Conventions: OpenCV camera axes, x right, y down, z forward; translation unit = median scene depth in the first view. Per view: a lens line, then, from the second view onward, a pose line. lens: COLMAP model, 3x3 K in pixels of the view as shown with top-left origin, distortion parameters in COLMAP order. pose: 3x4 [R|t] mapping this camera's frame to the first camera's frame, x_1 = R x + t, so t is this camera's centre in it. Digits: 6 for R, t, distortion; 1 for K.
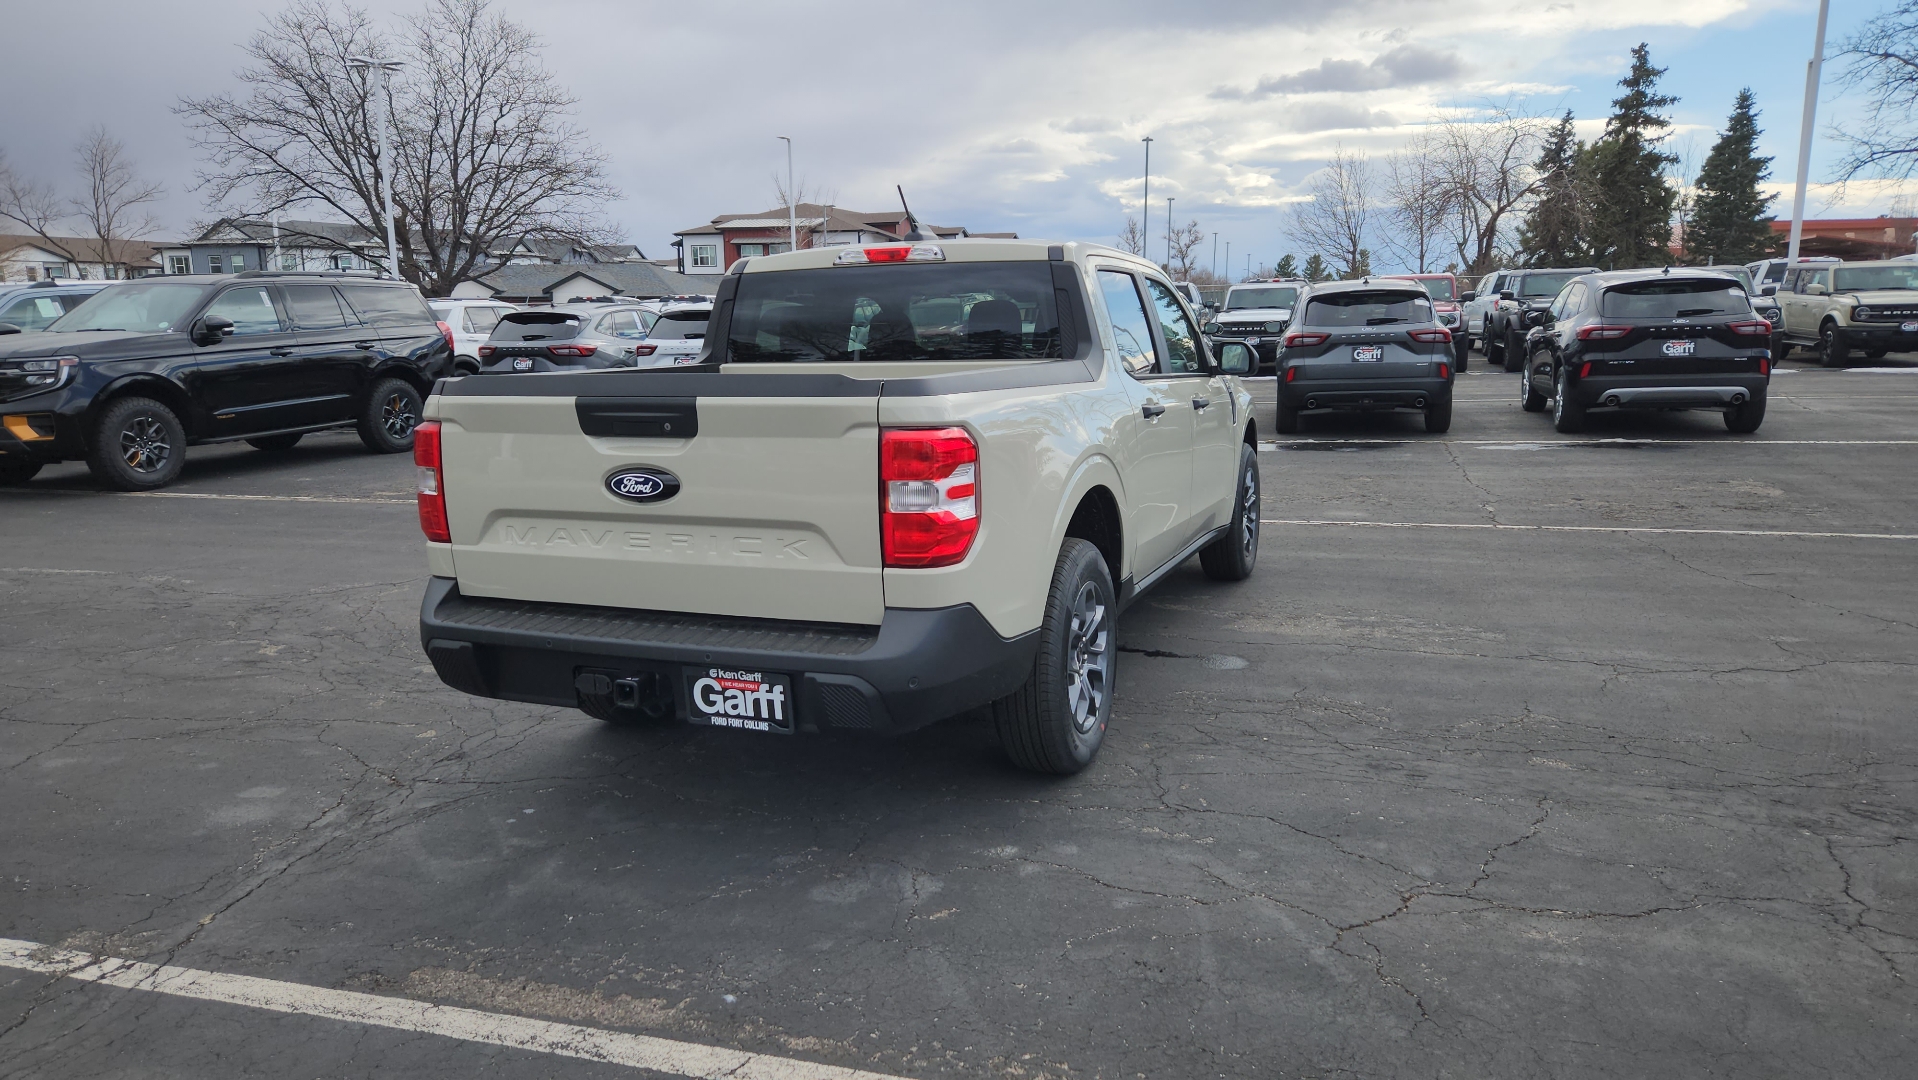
lens RADIAL K [[1277.1, 0, 931.1], [0, 1277.1, 548.4], [0, 0, 1]] dist [0.078318, -0.065085]
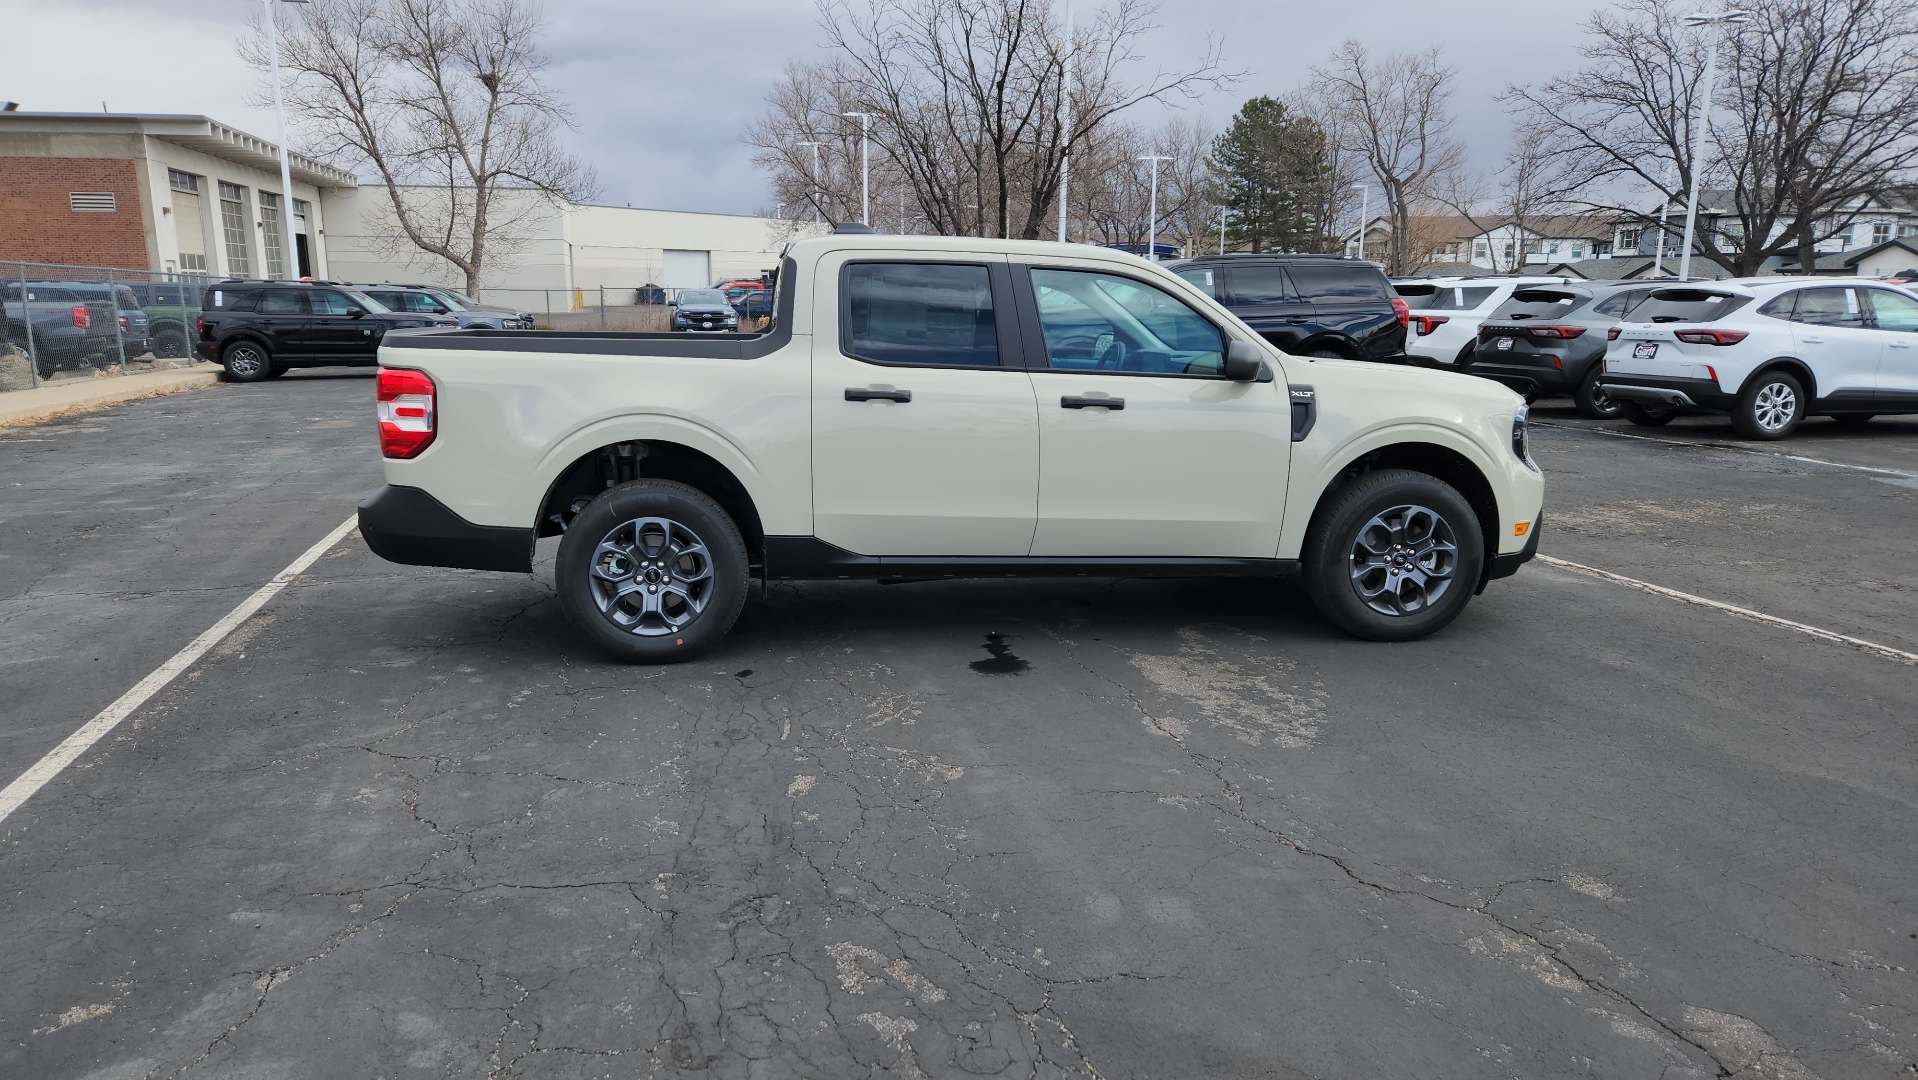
lens RADIAL K [[1279.7, 0, 925.8], [0, 1279.7, 556.3], [0, 0, 1]] dist [0.076509, -0.063556]
pose [[0.506638, 0.191413, -0.840642, 1.108338], [-0.169845, 0.978095, 0.120348, -0.111128], [0.845264, 0.081806, 0.528050, 0.479765]]
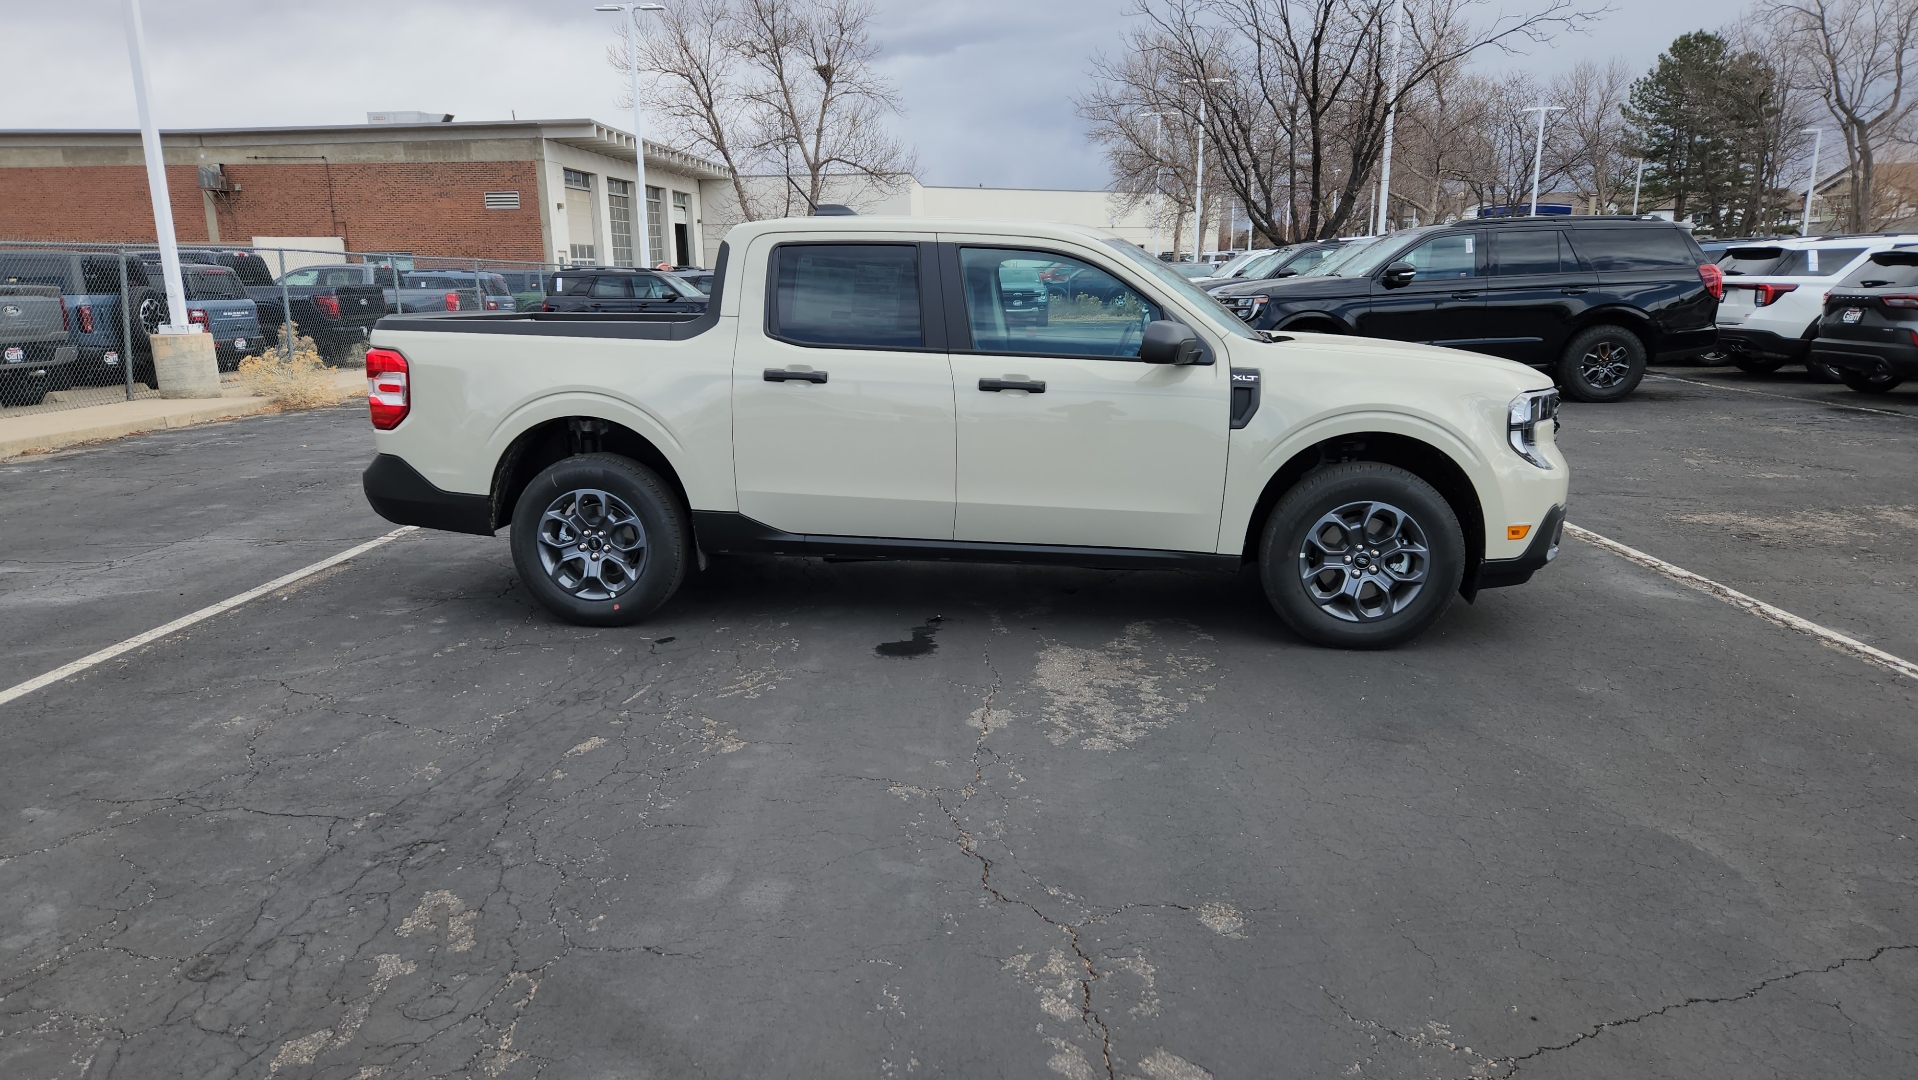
lens RADIAL K [[1279.5, 0, 934.4], [0, 1279.5, 570.8], [0, 0, 1]] dist [0.072576, -0.056801]
pose [[0.253943, 0.233768, -0.938544, 1.252779], [-0.169759, 0.966063, 0.194690, -0.178655], [0.952205, 0.109886, 0.285009, 0.817508]]
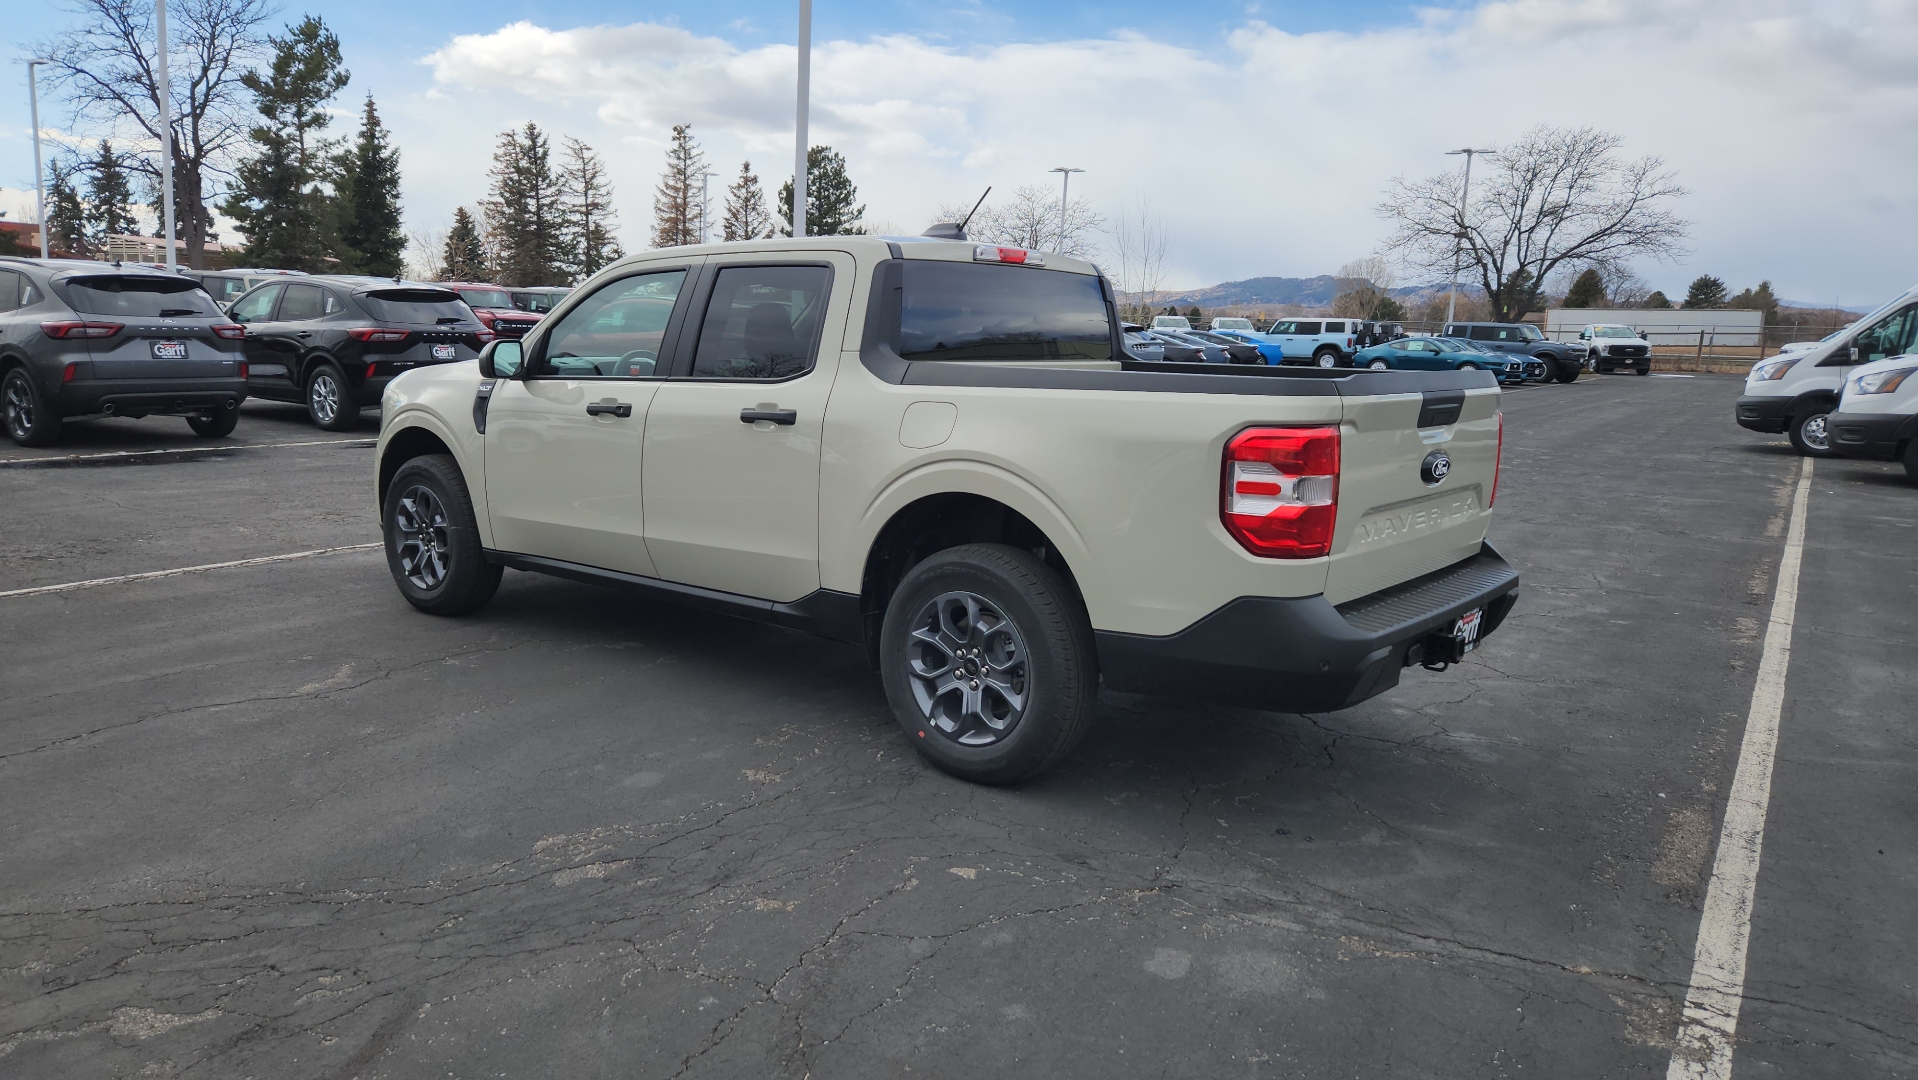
lens RADIAL K [[1269.8, 0, 921.5], [0, 1269.8, 536.9], [0, 0, 1]] dist [0.074581, -0.063186]
pose [[0.296220, -0.123416, 0.947113, -1.022819], [0.130646, 0.987532, 0.087821, -0.105466], [-0.946142, 0.097722, 0.308650, 0.761335]]
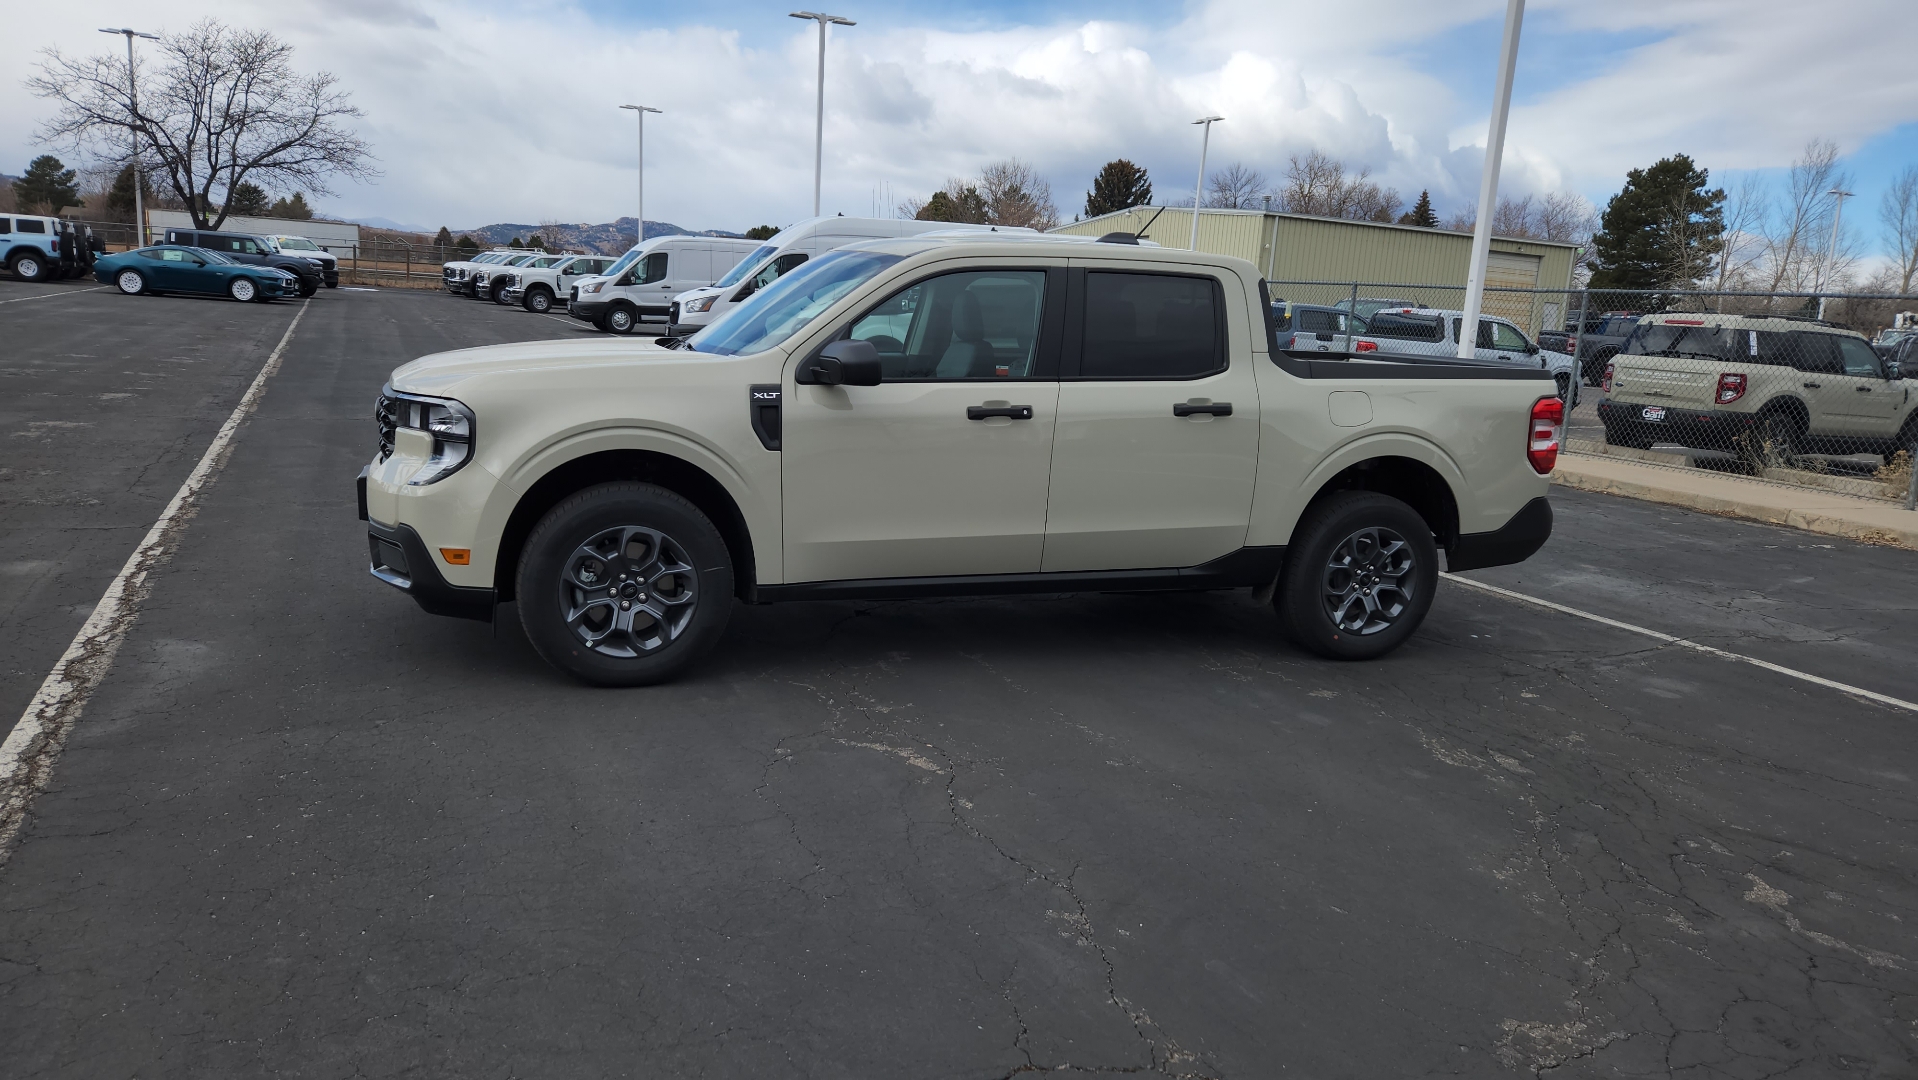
lens RADIAL K [[1277.1, 0, 931.1], [0, 1277.1, 548.4], [0, 0, 1]] dist [0.078318, -0.065085]
pose [[-0.660546, -0.159981, 0.733543, -0.834539], [0.086509, 0.954308, 0.286029, -0.341517], [-0.745785, 0.252394, -0.616524, 2.004607]]
